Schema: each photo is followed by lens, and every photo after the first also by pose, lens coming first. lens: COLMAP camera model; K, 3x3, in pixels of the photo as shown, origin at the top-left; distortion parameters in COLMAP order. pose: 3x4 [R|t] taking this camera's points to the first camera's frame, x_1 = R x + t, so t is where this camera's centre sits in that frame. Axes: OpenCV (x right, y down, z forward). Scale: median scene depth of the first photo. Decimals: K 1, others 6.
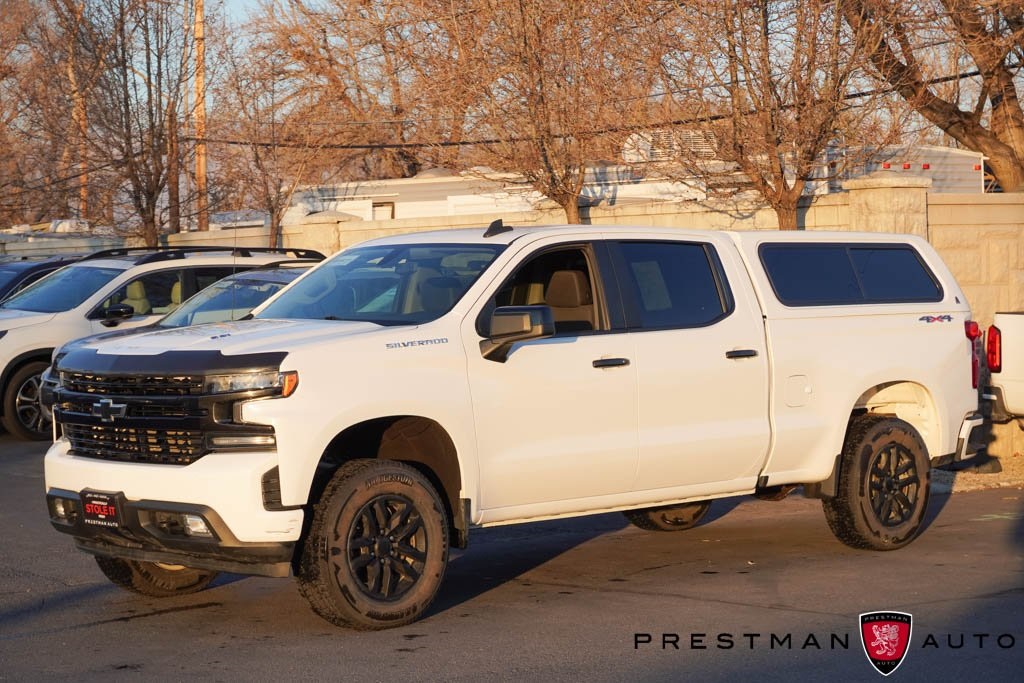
lens RADIAL K [[2240.2, 0, 511.9], [0, 2240.2, 341.1], [0, 0, 1]] dist [-0.039311, 0.000000]
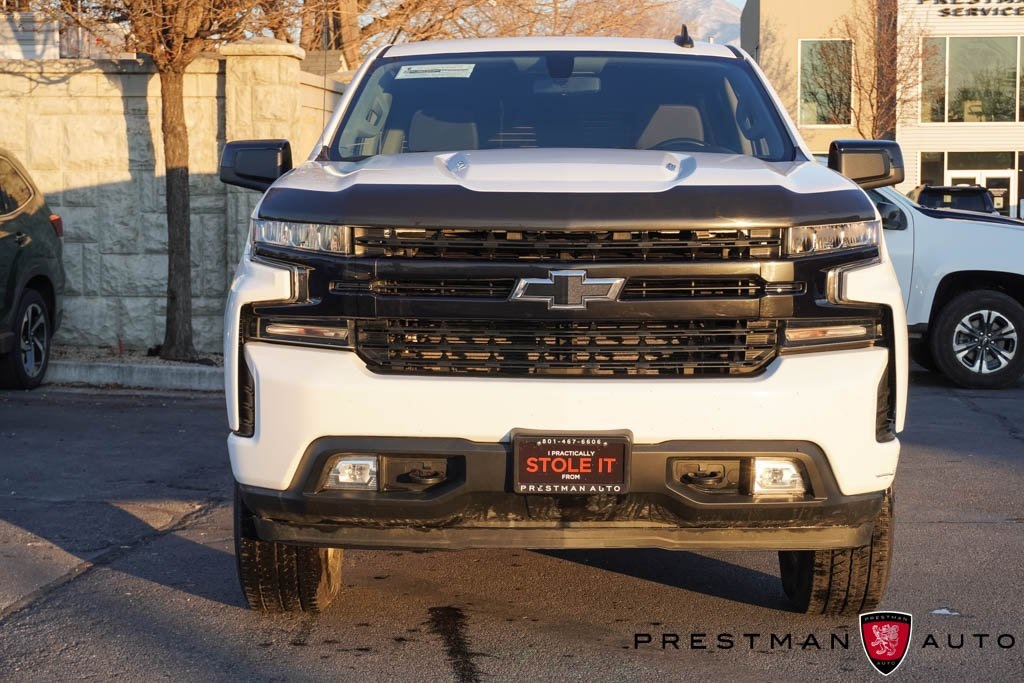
lens RADIAL K [[1937.1, 0, 512.0], [0, 1937.1, 341.8], [0, 0, 1]] dist [0.059755, 0.000000]
pose [[0.677875, -0.033046, 0.734434, -0.336505], [0.006642, 0.999224, 0.038830, 0.015099], [-0.735147, -0.021444, 0.677569, 0.411383]]
